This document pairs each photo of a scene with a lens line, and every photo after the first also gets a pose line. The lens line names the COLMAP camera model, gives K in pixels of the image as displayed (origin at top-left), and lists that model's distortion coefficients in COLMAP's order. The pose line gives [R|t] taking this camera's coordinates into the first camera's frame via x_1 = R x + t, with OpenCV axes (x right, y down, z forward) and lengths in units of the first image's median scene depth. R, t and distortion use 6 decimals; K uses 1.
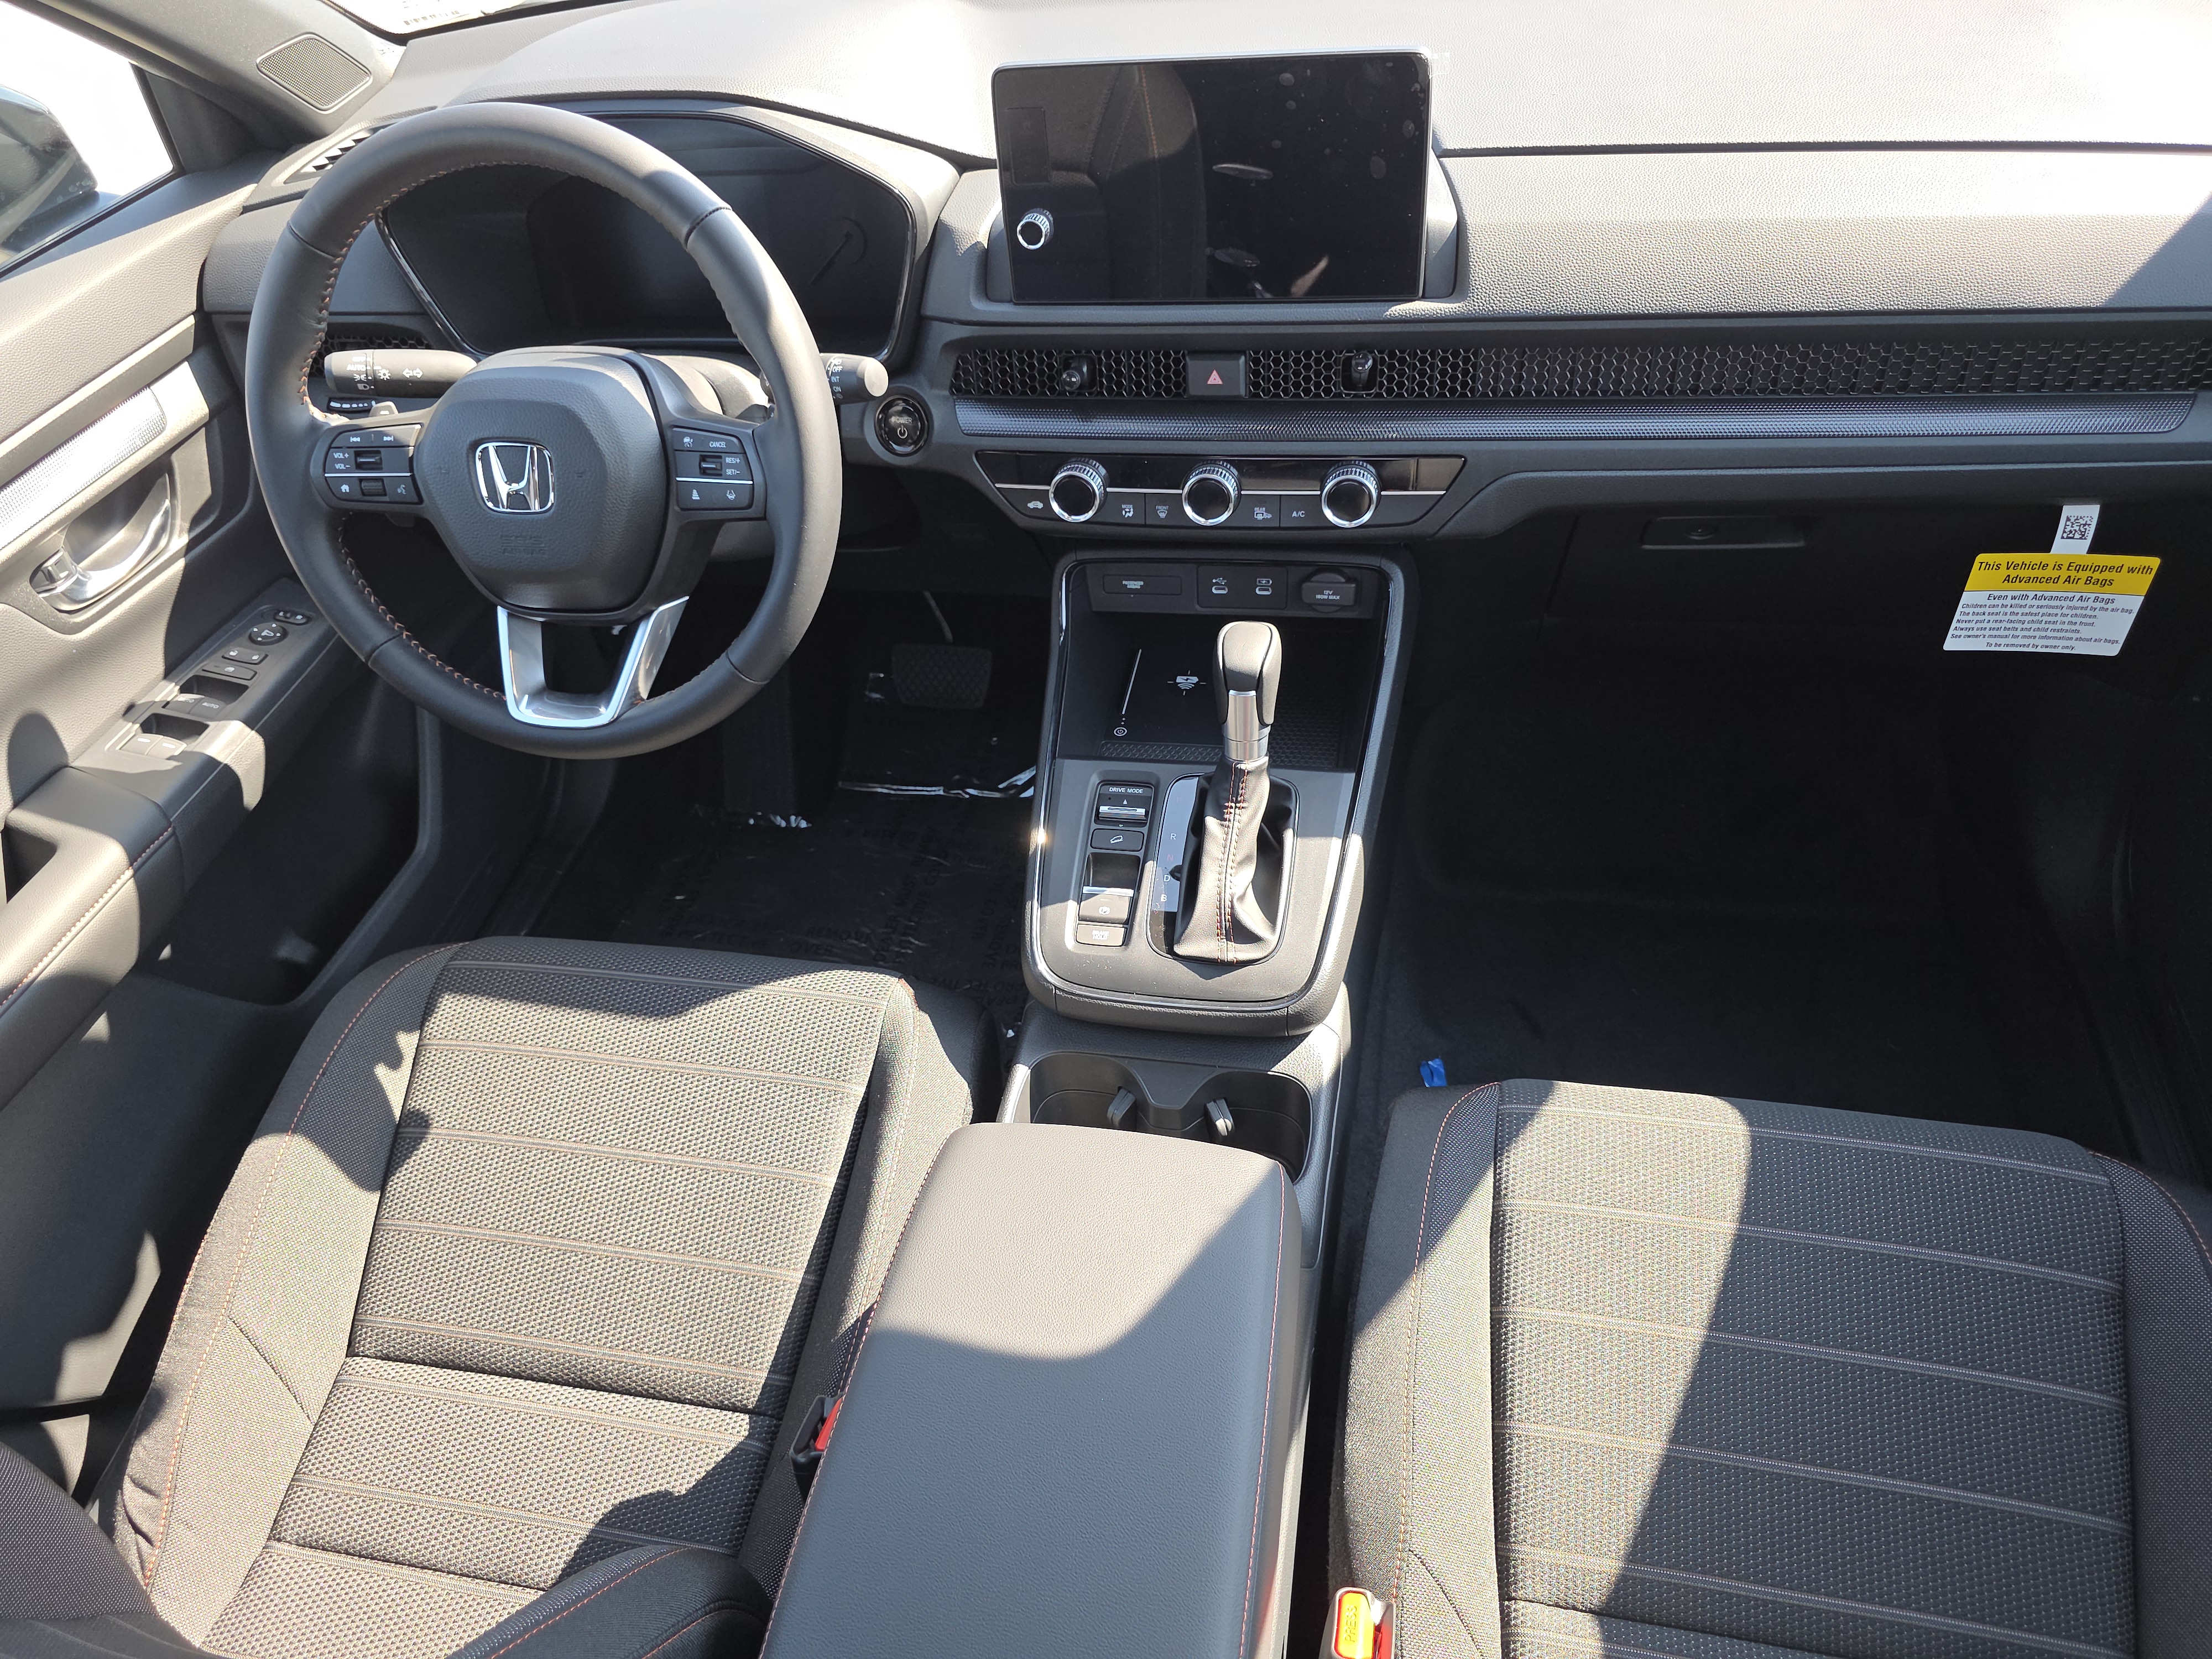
lens RADIAL K [[1540.9, 0, 1104.0], [0, 1540.9, 865.7], [0, 0, 1]] dist [0.048320, -0.071861]
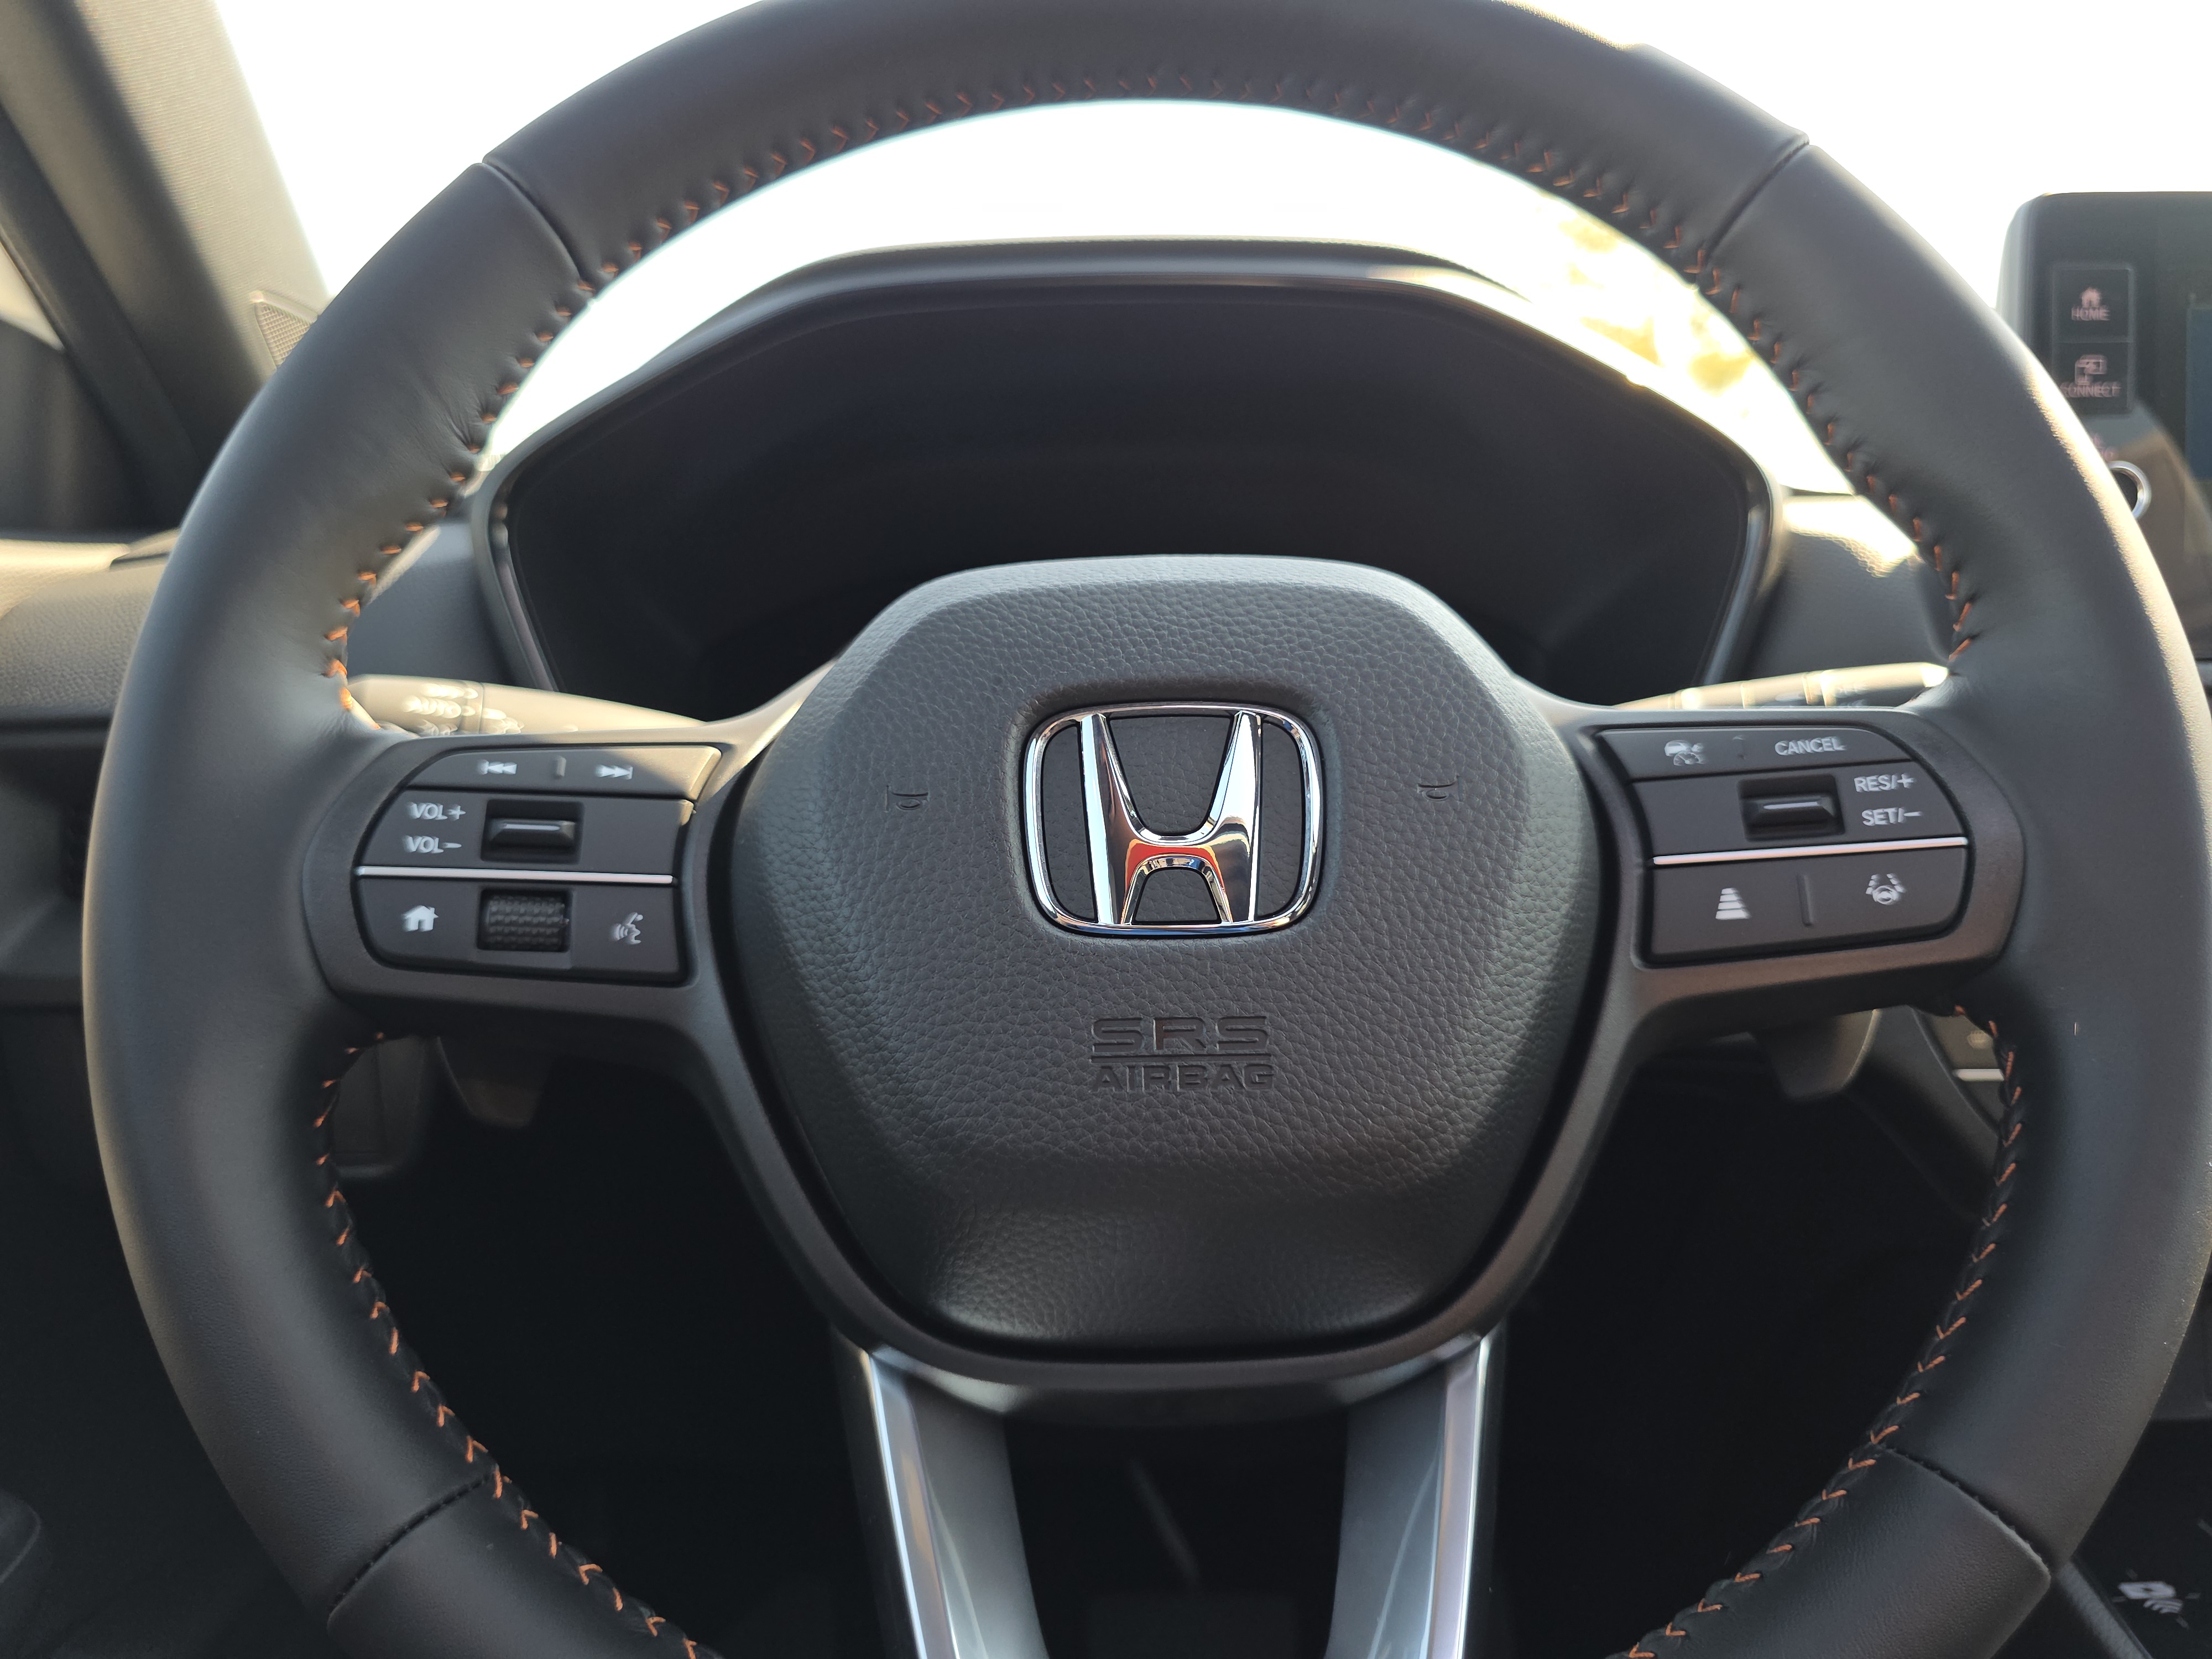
lens RADIAL K [[1551.7, 0, 1106.0], [0, 1551.7, 829.5], [0, 0, 1]] dist [0.033955, -0.055939]
pose [[0.977605, 0.047525, 0.205010, -0.394405], [0.081613, 0.812310, -0.577487, -0.077136], [-0.193977, 0.581286, 0.790240, 0.688893]]
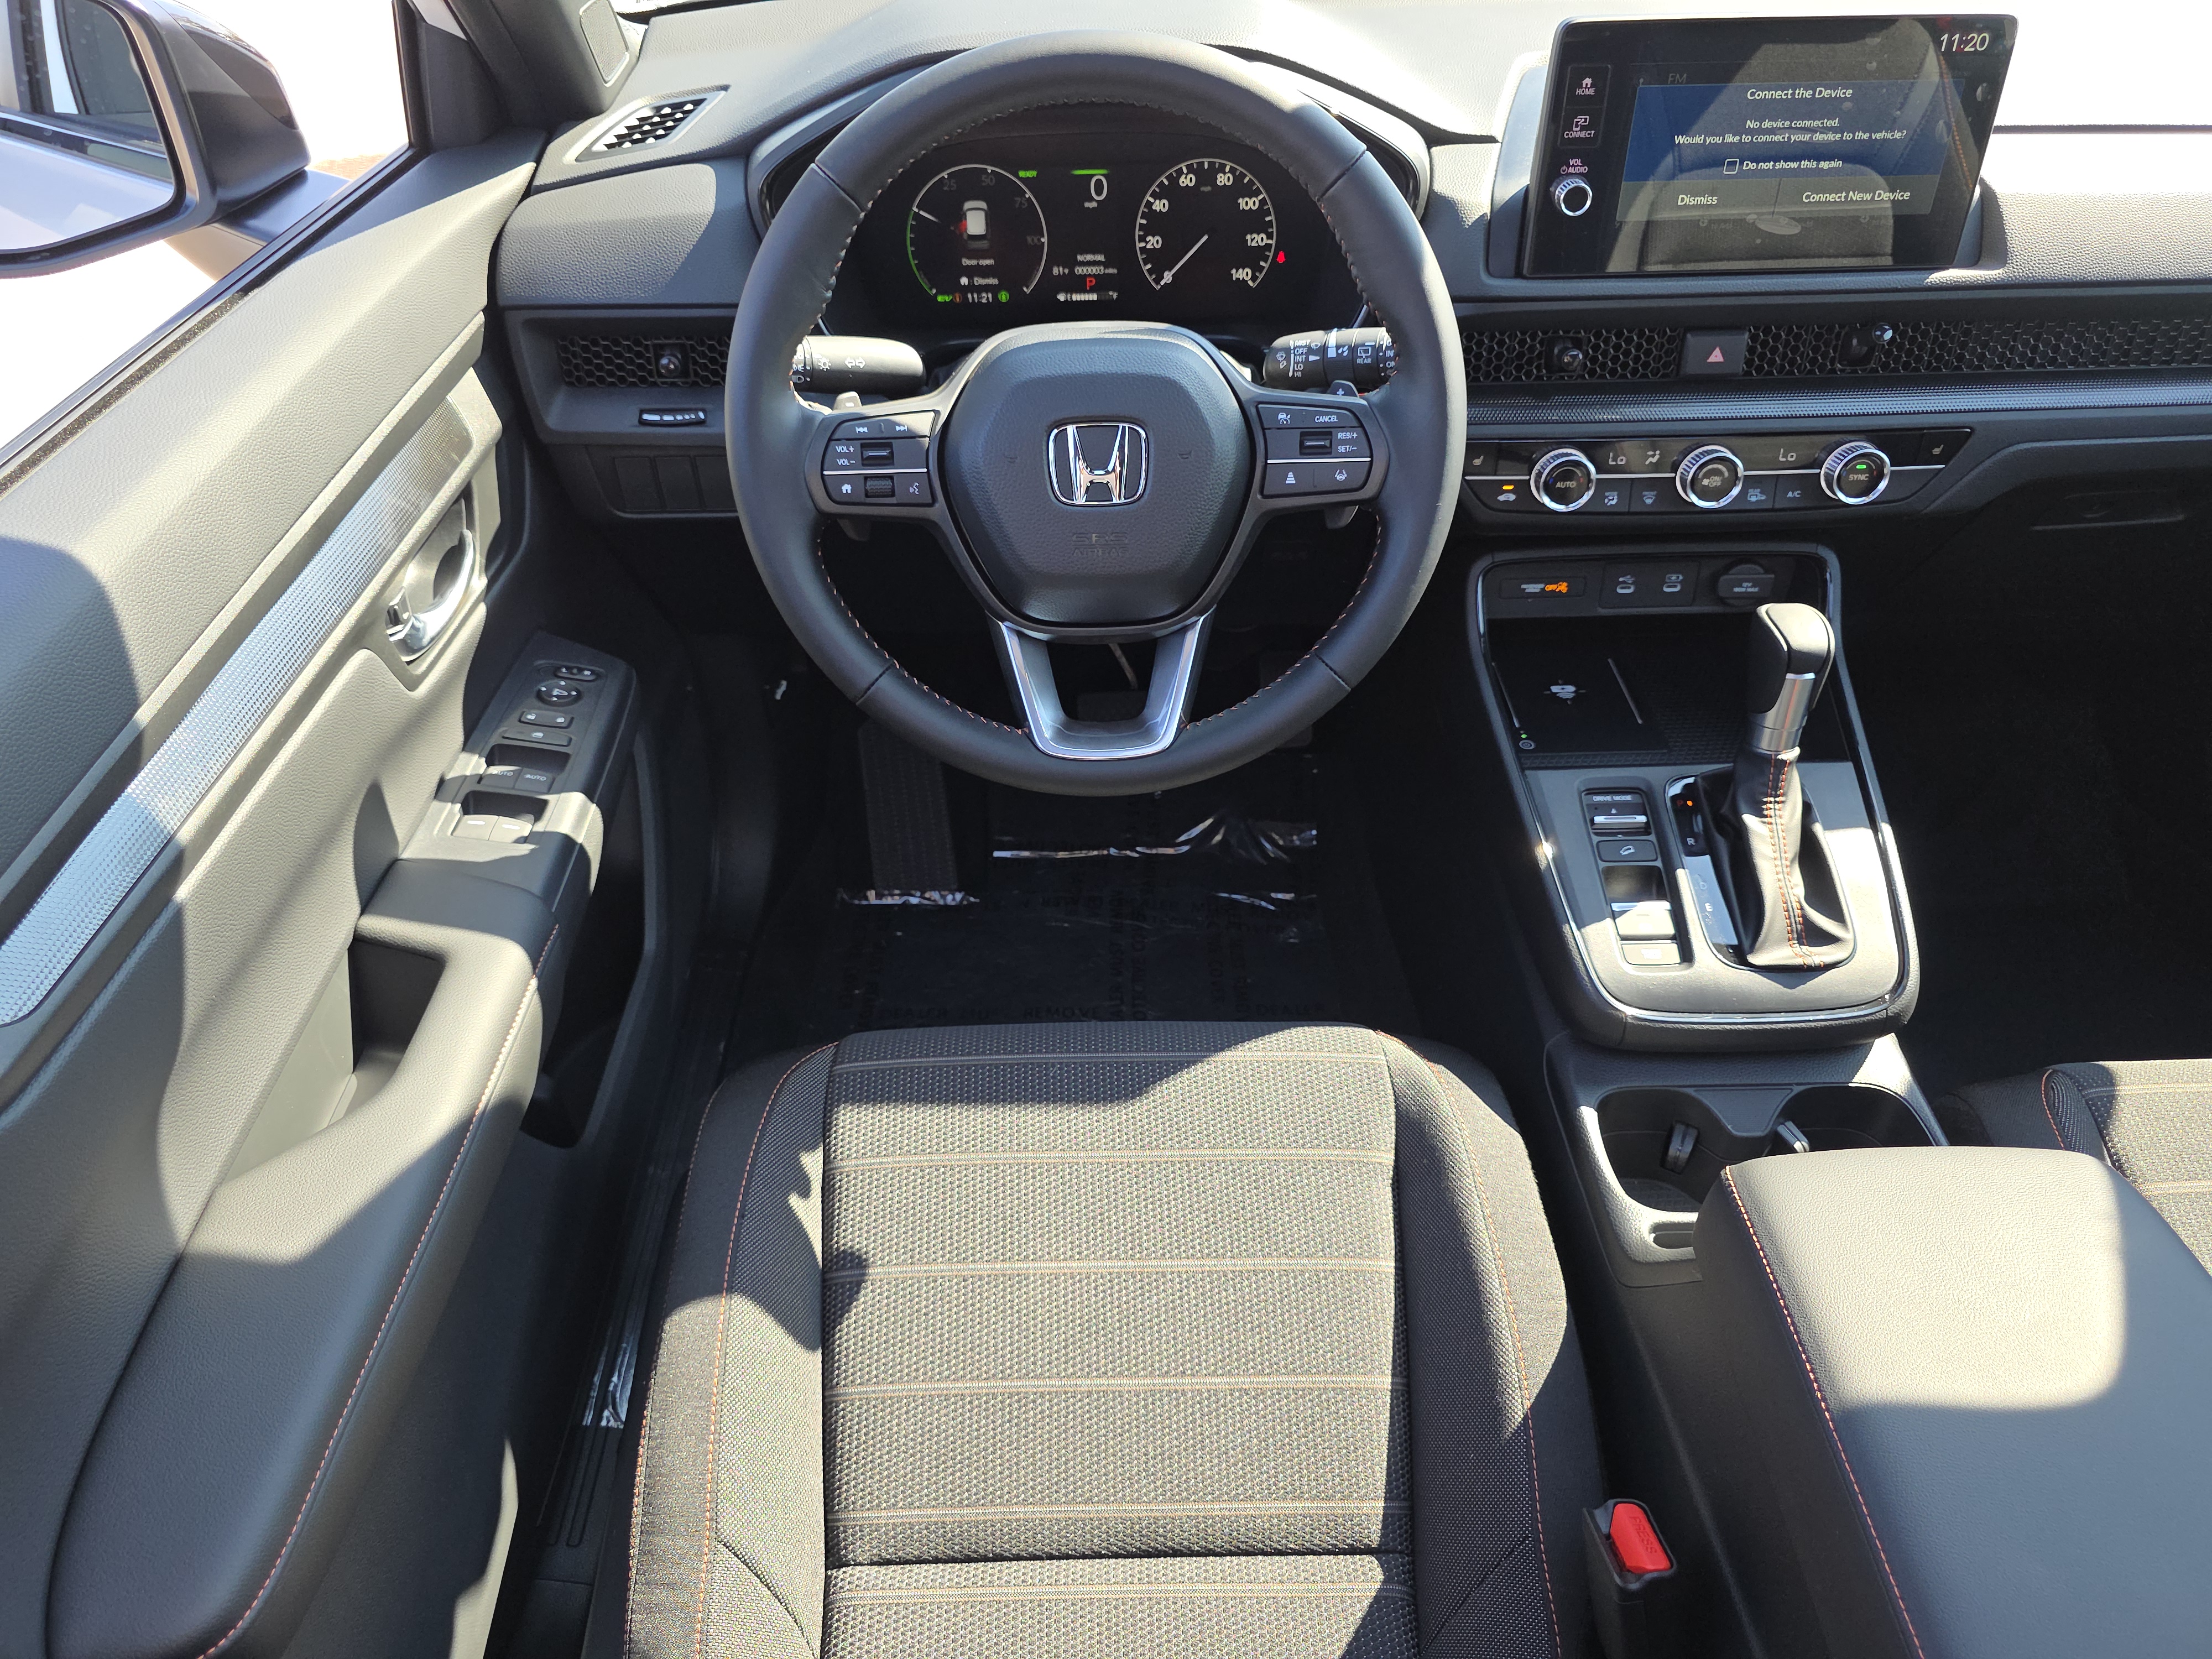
lens RADIAL K [[1551.7, 0, 1106.0], [0, 1551.7, 829.5], [0, 0, 1]] dist [0.033955, -0.055939]
pose [[0.975649, -0.071816, 0.207247, -0.498836], [0.089029, 0.993205, -0.074949, 0.012818], [-0.200456, 0.091575, 0.975414, 0.161481]]
